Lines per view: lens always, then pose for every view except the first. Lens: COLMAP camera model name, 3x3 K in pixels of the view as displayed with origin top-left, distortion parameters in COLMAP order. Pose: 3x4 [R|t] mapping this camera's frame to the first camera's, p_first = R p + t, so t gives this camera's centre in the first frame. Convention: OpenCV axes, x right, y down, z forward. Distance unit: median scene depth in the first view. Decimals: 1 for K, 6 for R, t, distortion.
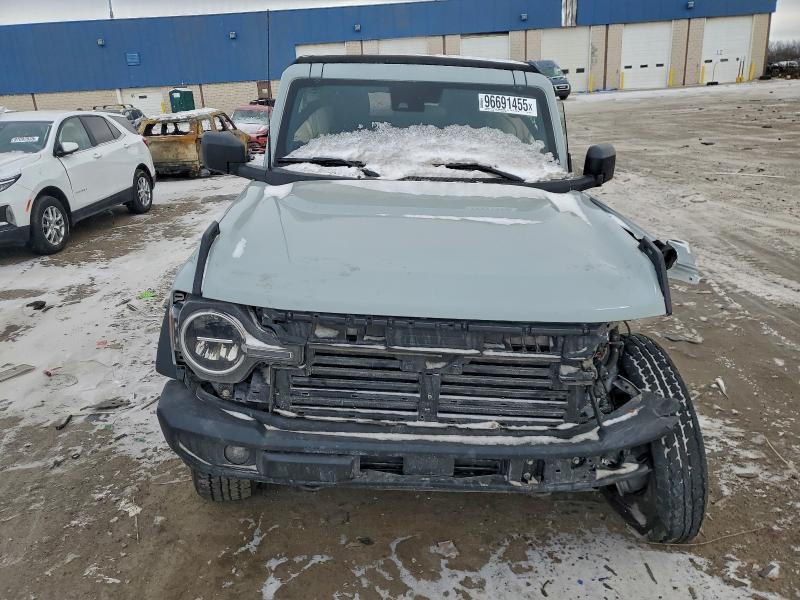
lens RADIAL K [[630.0, 0, 393.7], [0, 630.0, 299.1], [0, 0, 1]] dist [0.057272, -0.053440]
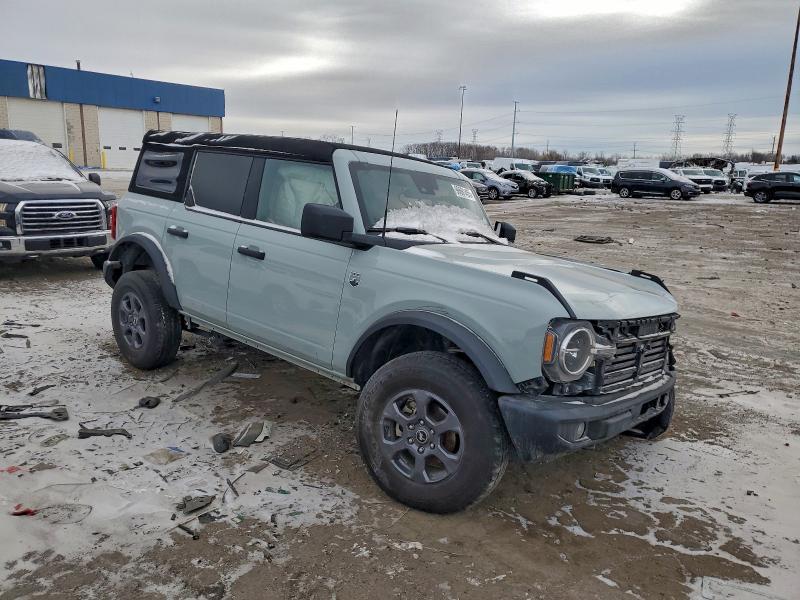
lens RADIAL K [[630.0, 0, 393.7], [0, 630.0, 299.1], [0, 0, 1]] dist [0.057272, -0.053440]
pose [[0.664984, -0.075252, 0.743057, -1.046530], [0.162966, 0.985557, -0.046032, -0.032173], [-0.728861, 0.151703, 0.667643, 0.211206]]
